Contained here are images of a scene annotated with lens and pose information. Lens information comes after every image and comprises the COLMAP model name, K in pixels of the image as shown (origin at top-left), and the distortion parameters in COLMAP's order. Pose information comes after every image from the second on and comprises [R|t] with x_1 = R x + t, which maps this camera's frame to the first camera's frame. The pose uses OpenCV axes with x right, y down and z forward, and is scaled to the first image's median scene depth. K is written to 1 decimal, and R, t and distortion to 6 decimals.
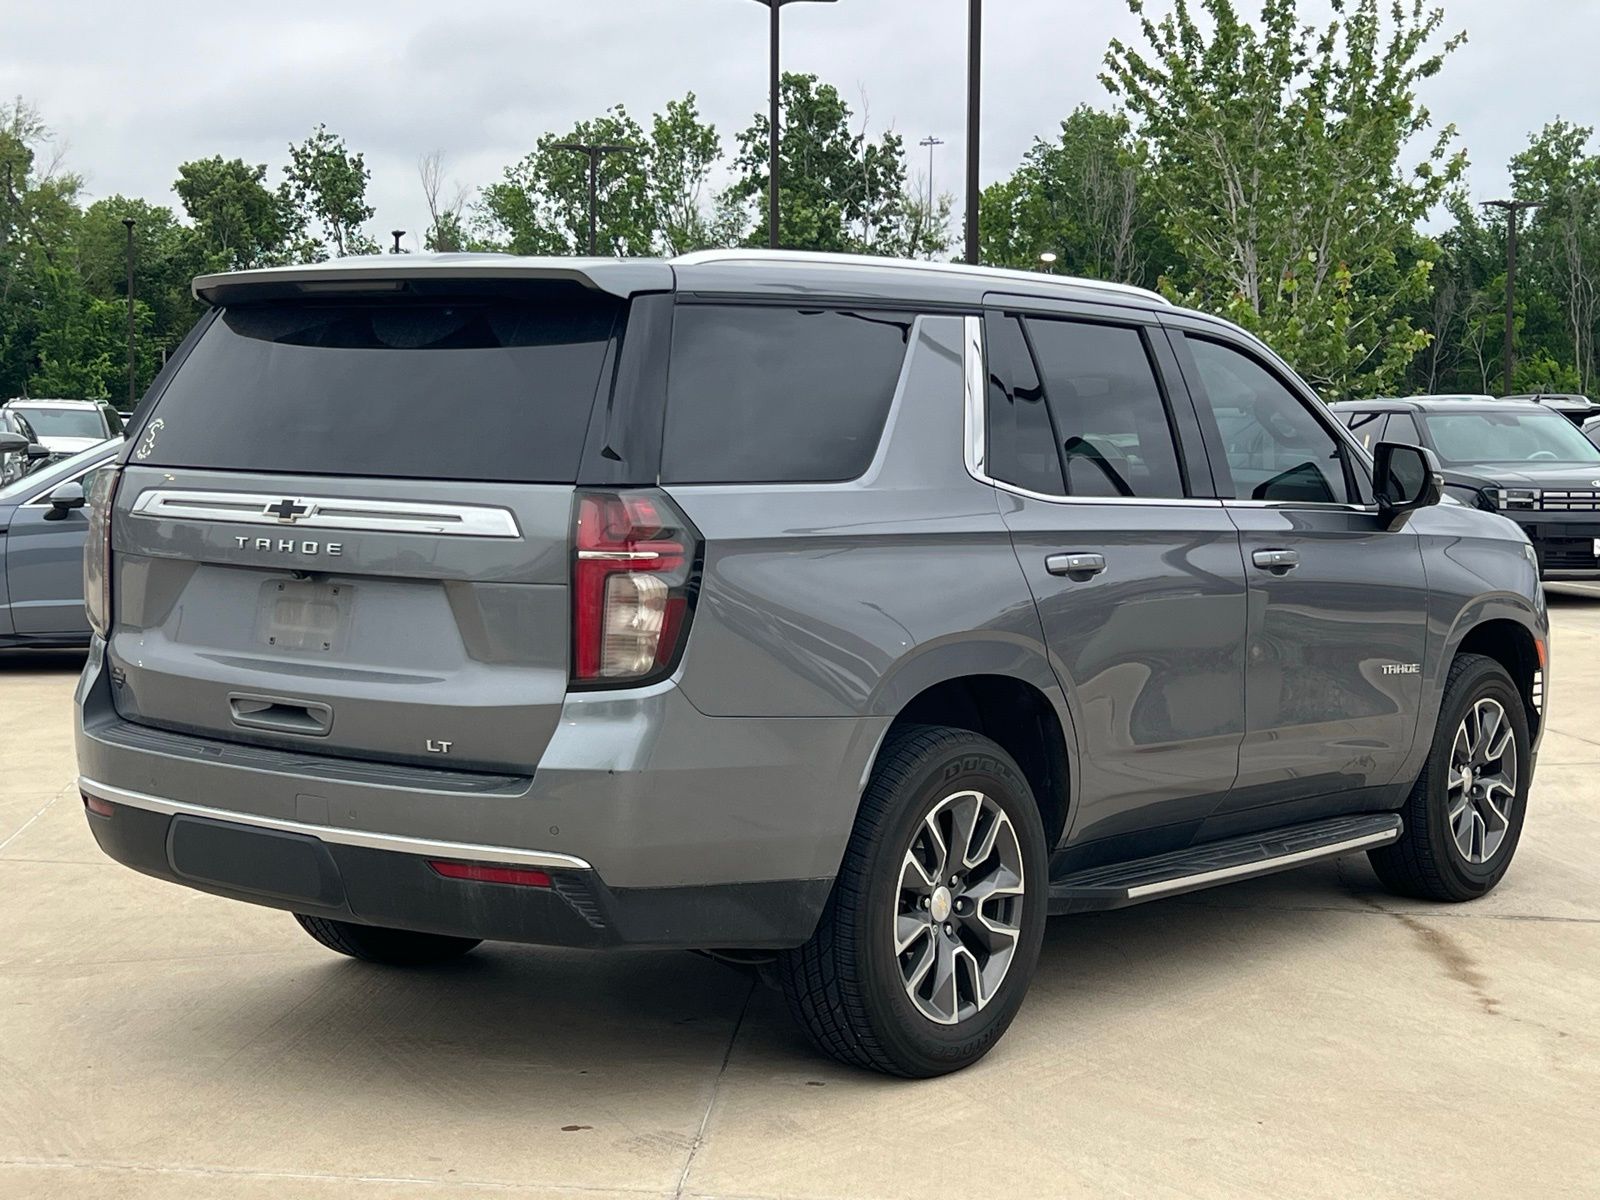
lens RADIAL K [[2561.2, 0, 791.8], [0, 2561.2, 605.4], [0, 0, 1]] dist [0.269434, -1.183083]
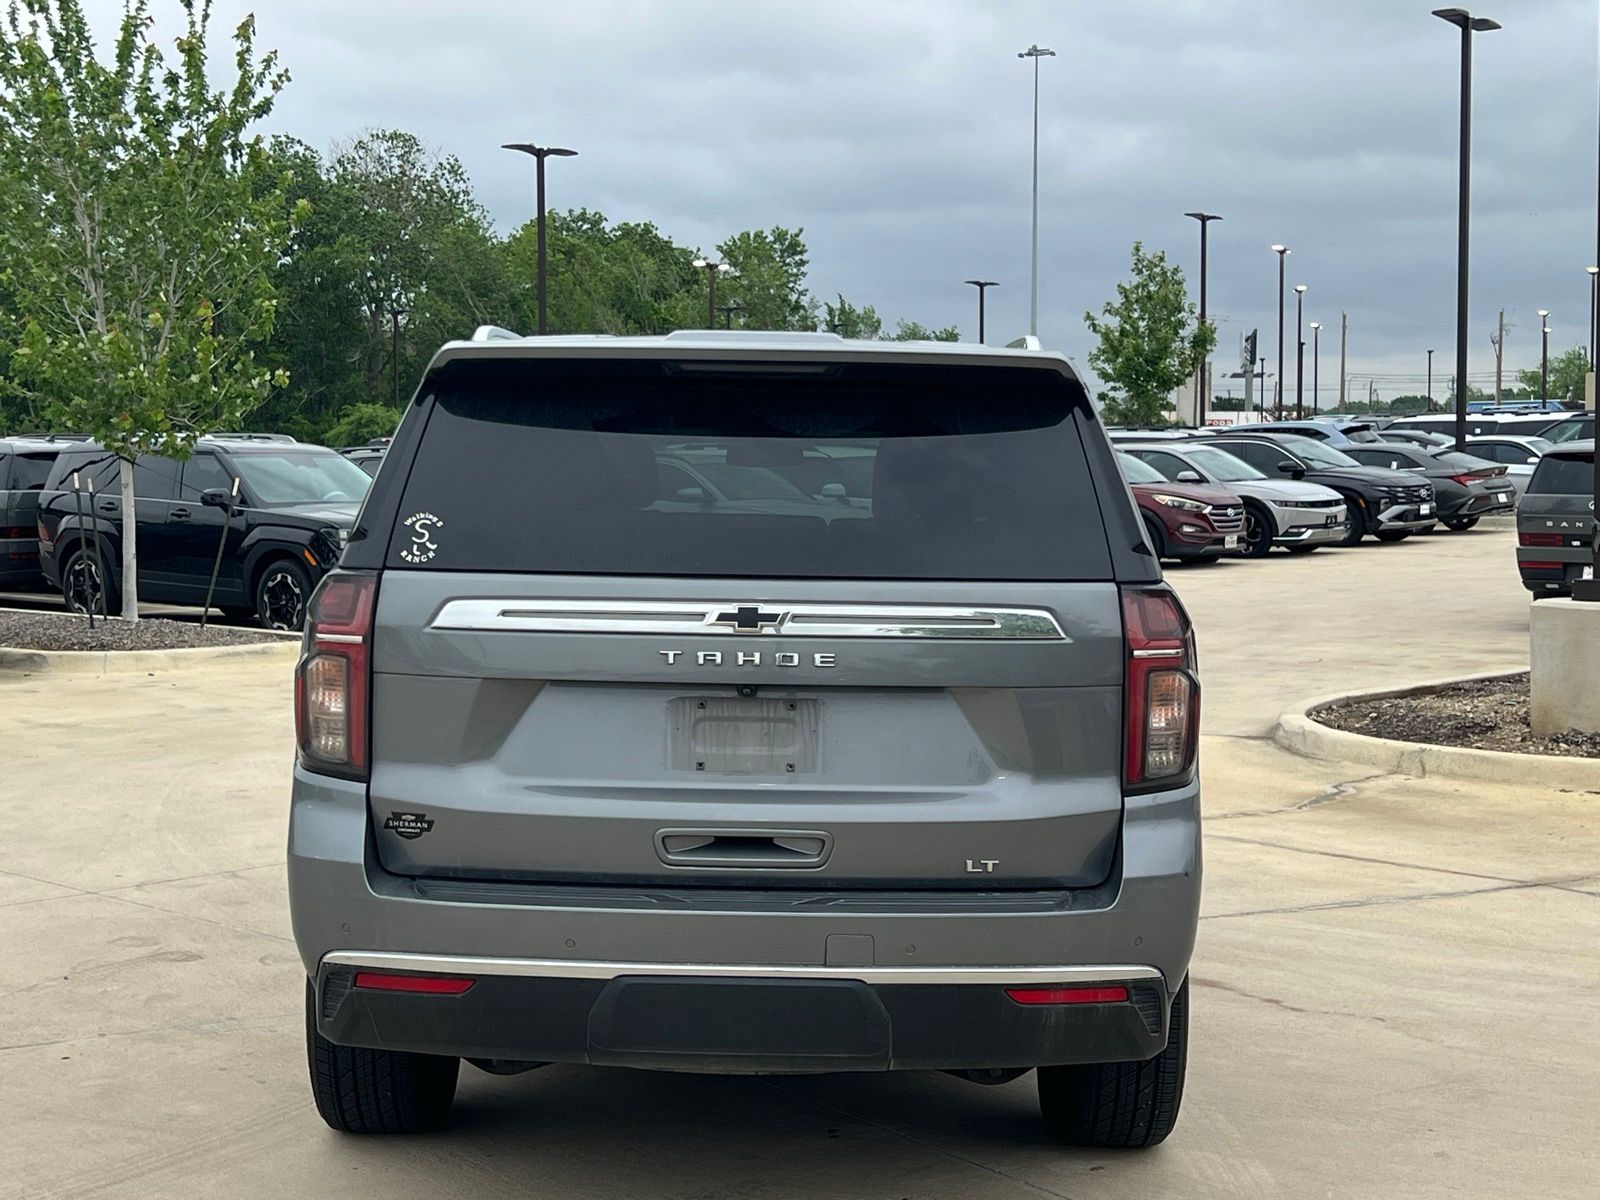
lens RADIAL K [[2561.2, 0, 791.8], [0, 2561.2, 605.4], [0, 0, 1]] dist [0.269434, -1.183083]
pose [[0.775083, -0.038790, 0.630668, -0.739444], [0.043497, 0.999022, 0.007989, -0.047773], [-0.630361, 0.021240, 0.776012, 0.303095]]
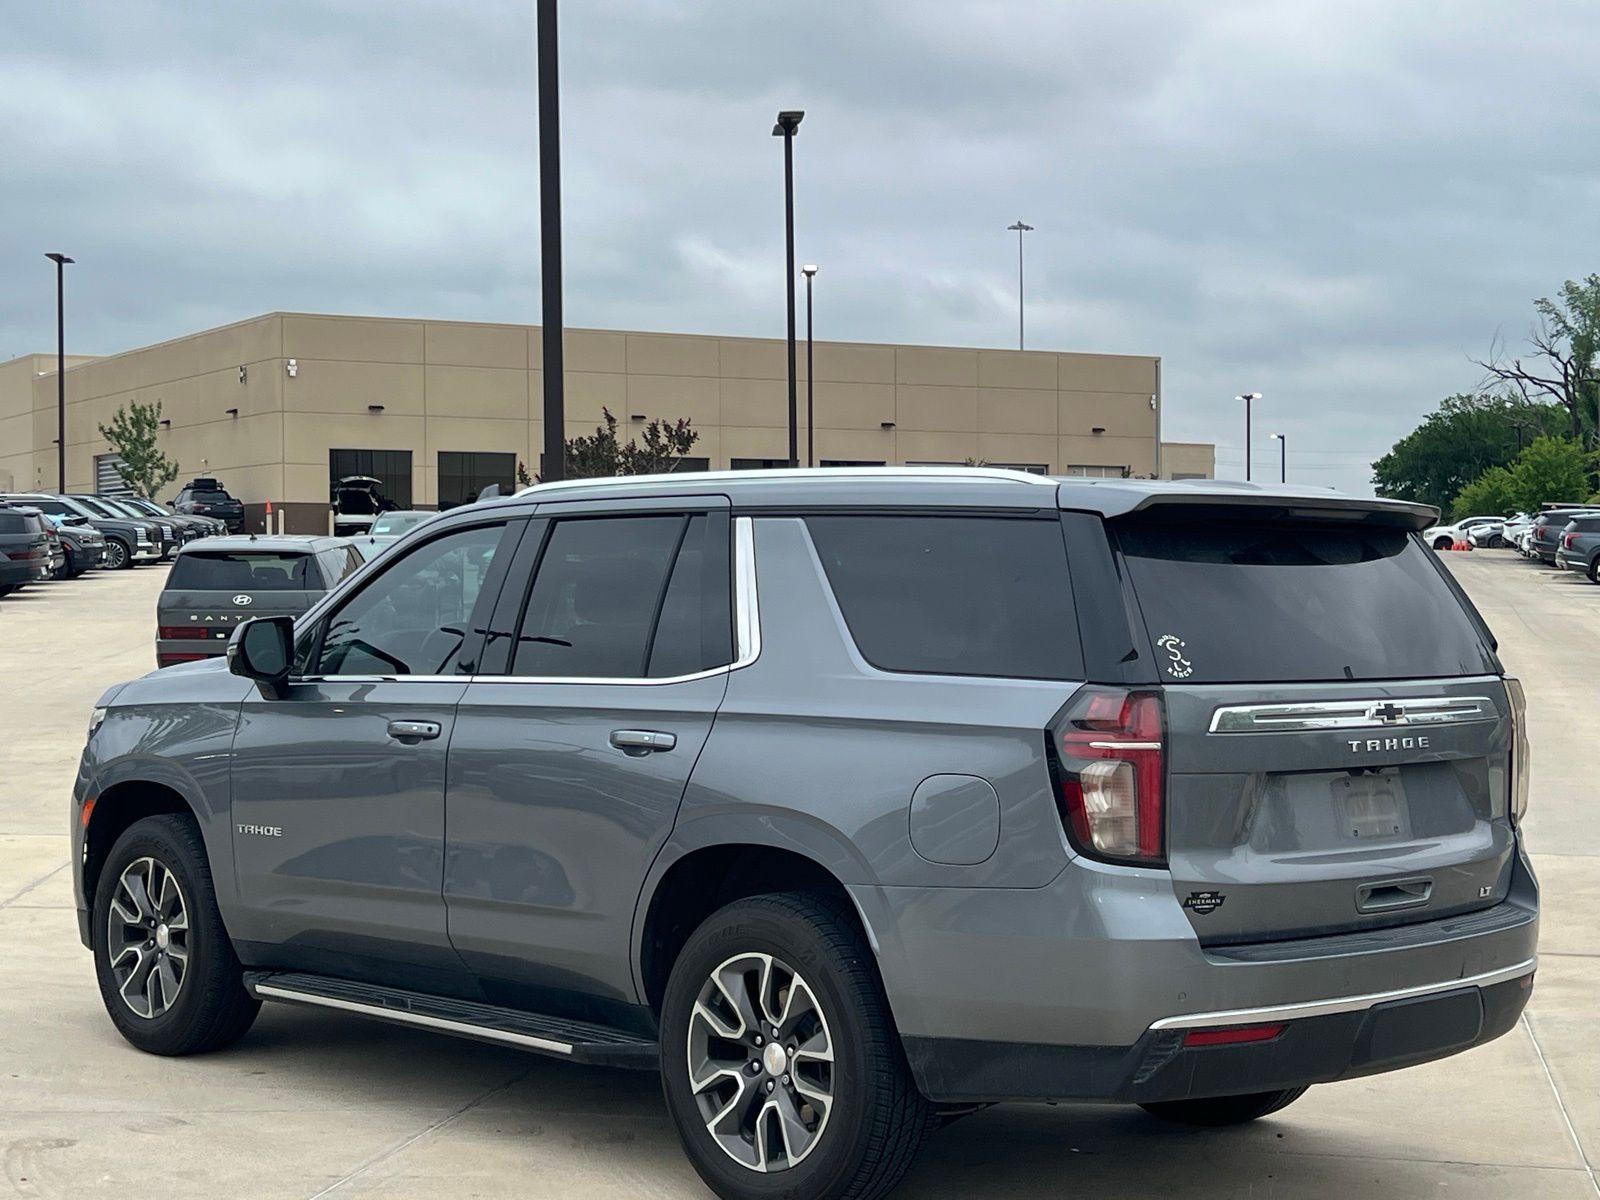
lens RADIAL K [[2561.2, 0, 791.8], [0, 2561.2, 605.4], [0, 0, 1]] dist [0.269434, -1.183083]
pose [[0.078392, -0.025659, 0.996592, -1.339424], [0.061427, 0.997894, 0.020861, -0.123038], [-0.995028, 0.059582, 0.079803, 1.163625]]
